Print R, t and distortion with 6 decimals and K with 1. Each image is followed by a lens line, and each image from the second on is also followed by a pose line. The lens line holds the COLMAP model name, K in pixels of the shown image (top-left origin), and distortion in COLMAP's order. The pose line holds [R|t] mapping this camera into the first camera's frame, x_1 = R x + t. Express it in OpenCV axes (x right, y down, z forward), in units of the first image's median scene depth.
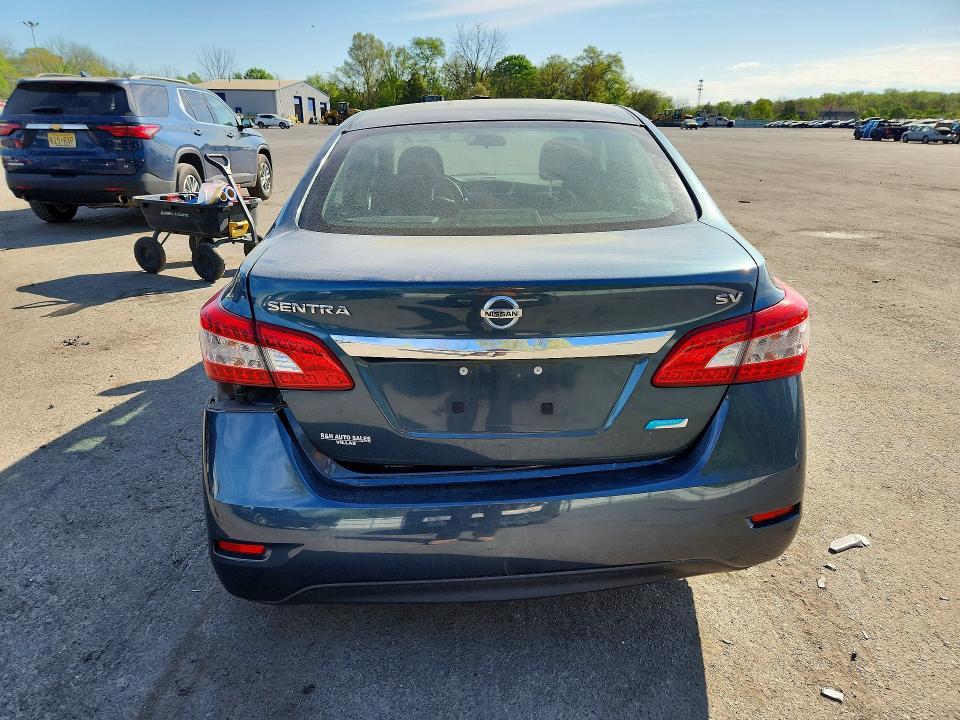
lens RADIAL K [[725.5, 0, 480.0], [0, 725.5, 360.0], [0, 0, 1]] dist [0.007392, 0.000279]
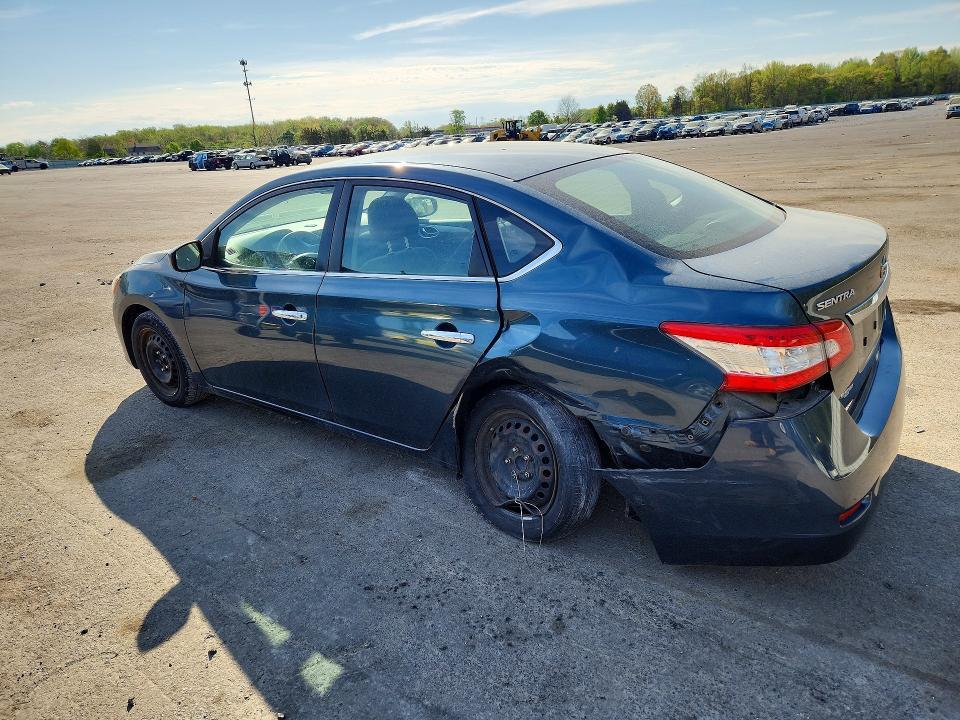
lens RADIAL K [[690.3, 0, 480.0], [0, 690.3, 360.0], [0, 0, 1]] dist [0.030022, -0.002439]
pose [[0.537574, -0.300756, 0.787756, -0.164587], [0.324744, 0.936010, 0.135749, -0.036721], [-0.778175, 0.182844, 0.600843, 0.081484]]
